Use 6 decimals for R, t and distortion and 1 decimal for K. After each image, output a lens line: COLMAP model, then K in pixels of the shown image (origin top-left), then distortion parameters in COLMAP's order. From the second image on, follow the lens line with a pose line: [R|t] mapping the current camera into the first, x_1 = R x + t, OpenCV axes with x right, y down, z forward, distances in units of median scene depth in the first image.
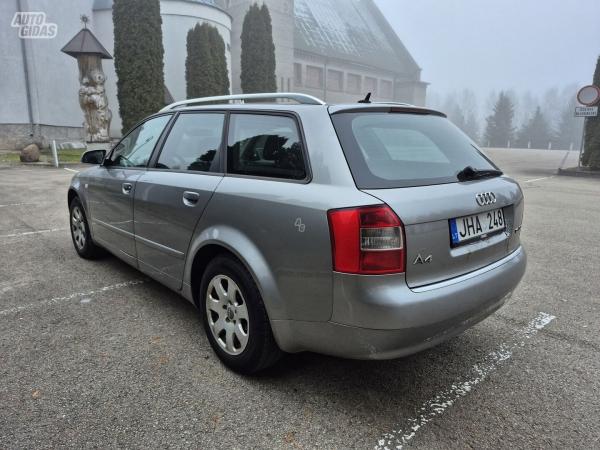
lens RADIAL K [[431.4, 0, 300.0], [0, 431.4, 225.0], [0, 0, 1]] dist [0.036758, -0.040259]
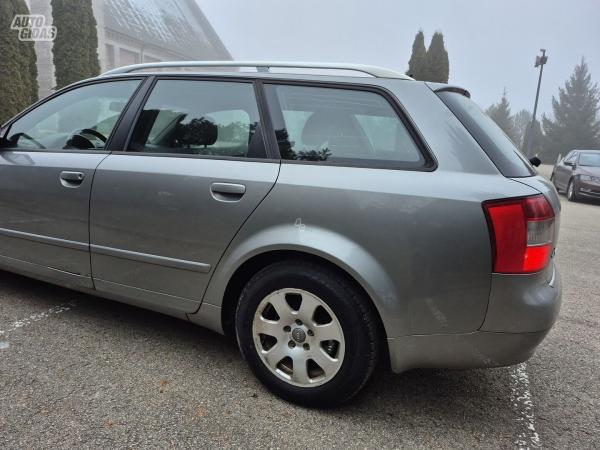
lens RADIAL K [[432.1, 0, 300.0], [0, 432.1, 225.0], [0, 0, 1]] dist [0.006233, -0.001441]
pose [[0.910358, -0.037661, 0.412104, -0.369906], [0.033624, 0.999289, 0.017045, -0.009485], [-0.412453, -0.001661, 0.910977, 0.214519]]
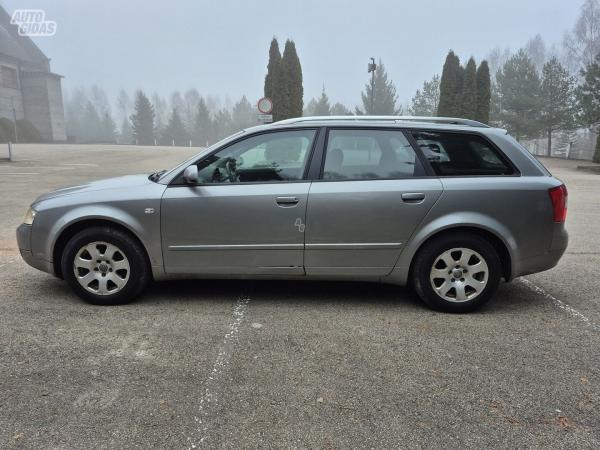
lens RADIAL K [[431.4, 0, 300.0], [0, 431.4, 225.0], [0, 0, 1]] dist [0.036758, -0.040259]
pose [[0.673179, -0.147418, 0.724636, -1.178674], [0.142369, 0.987432, 0.068621, -0.100048], [-0.725645, 0.056972, 0.685706, 0.300077]]
